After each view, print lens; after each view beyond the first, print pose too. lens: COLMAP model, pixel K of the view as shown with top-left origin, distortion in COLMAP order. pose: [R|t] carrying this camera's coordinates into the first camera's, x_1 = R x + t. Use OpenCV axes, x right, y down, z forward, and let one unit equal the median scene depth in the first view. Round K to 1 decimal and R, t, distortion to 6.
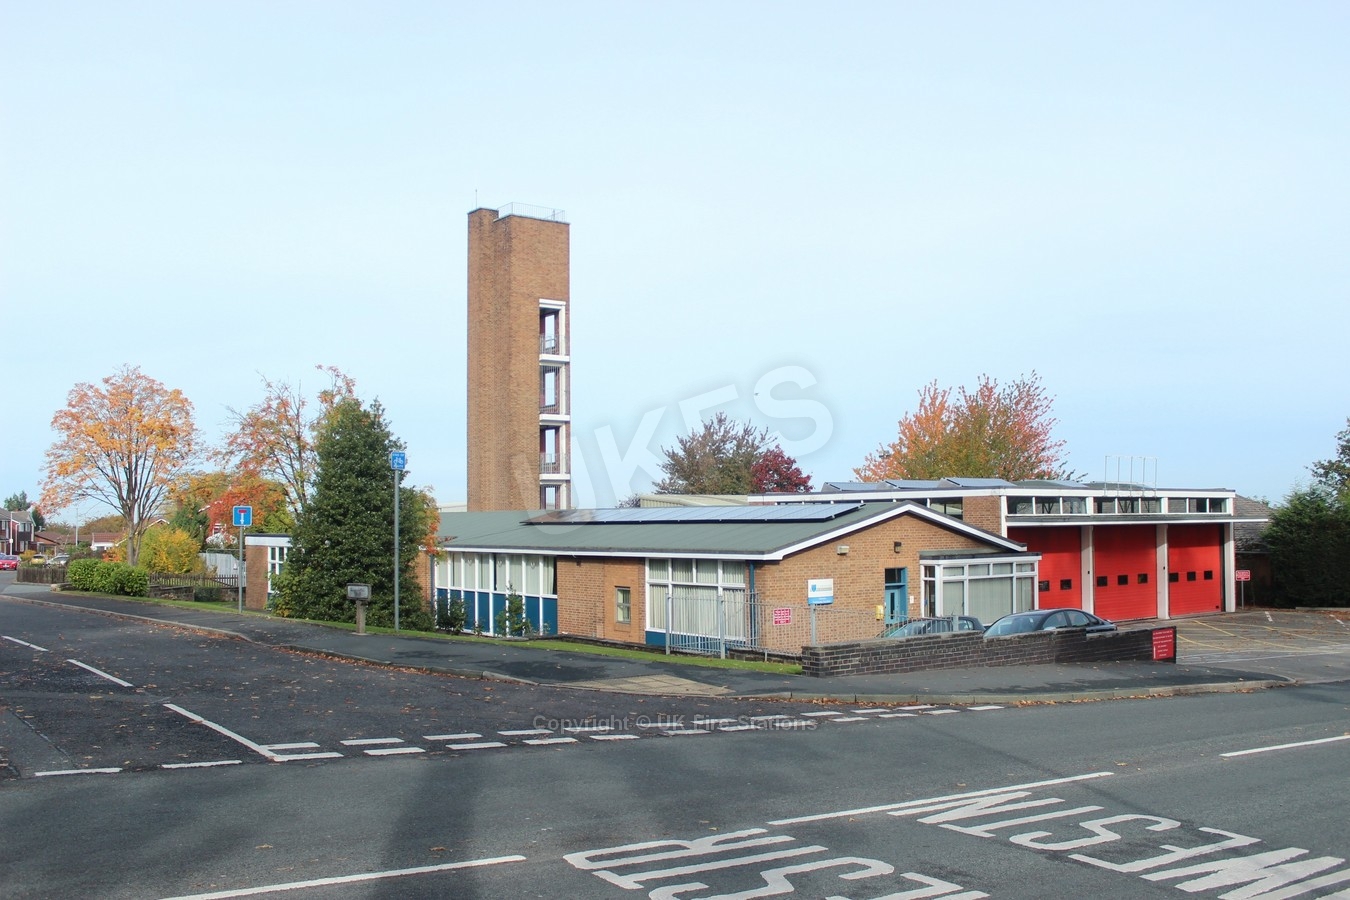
lens RADIAL K [[1220.3, 0, 678.0], [0, 1220.3, 475.6], [0, 0, 1]] dist [-0.156043, 0.203057]
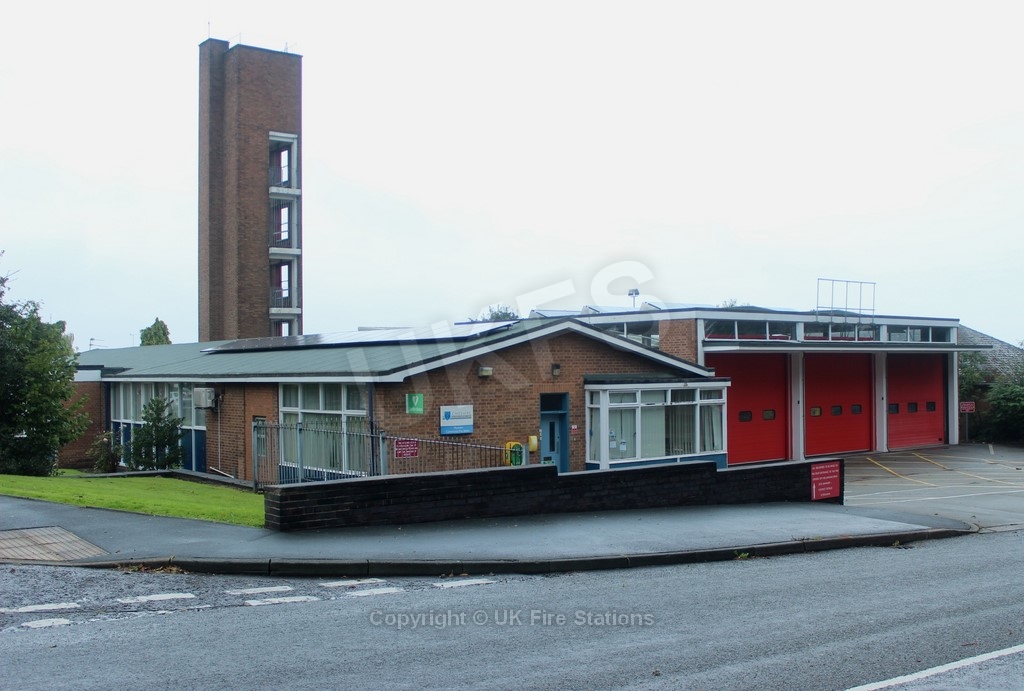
lens RADIAL K [[1081.5, 0, 552.9], [0, 1081.5, 353.1], [0, 0, 1]] dist [-0.107778, 0.111861]
pose [[0.998916, -0.002472, 0.046480, 0.107973], [0.001383, 0.999724, 0.023459, 0.021353], [-0.046526, -0.023369, 0.998644, 0.162816]]
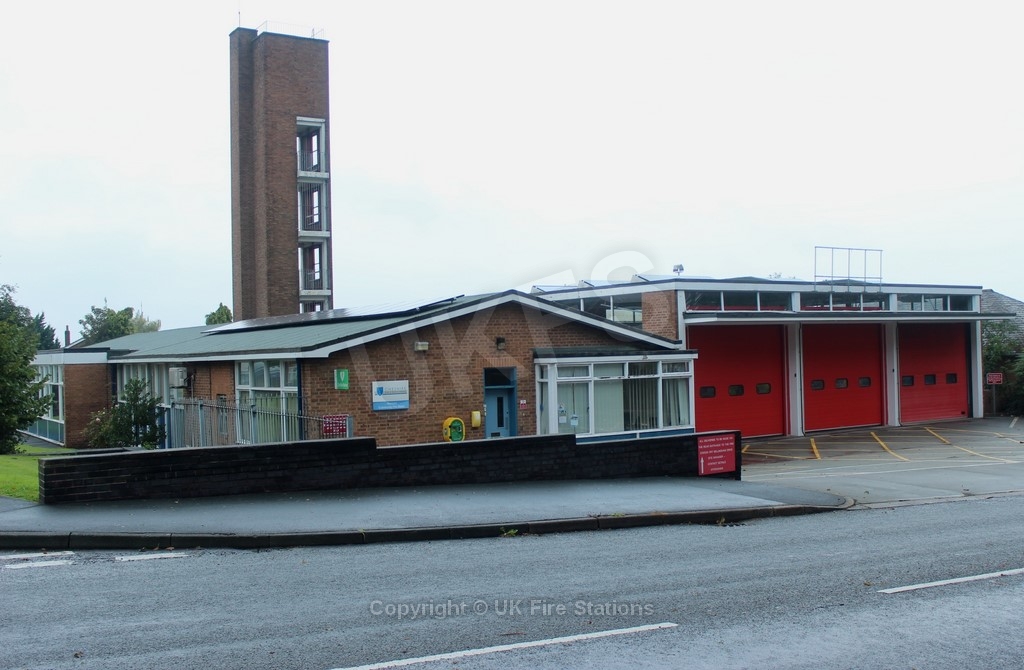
lens RADIAL K [[1073.2, 0, 549.5], [0, 1073.2, 334.7], [0, 0, 1]] dist [-0.113231, 0.118124]
pose [[0.998630, -0.018533, -0.048934, 0.192107], [0.019693, 0.999533, 0.023345, 0.026728], [0.048478, -0.024277, 0.998529, 0.180611]]
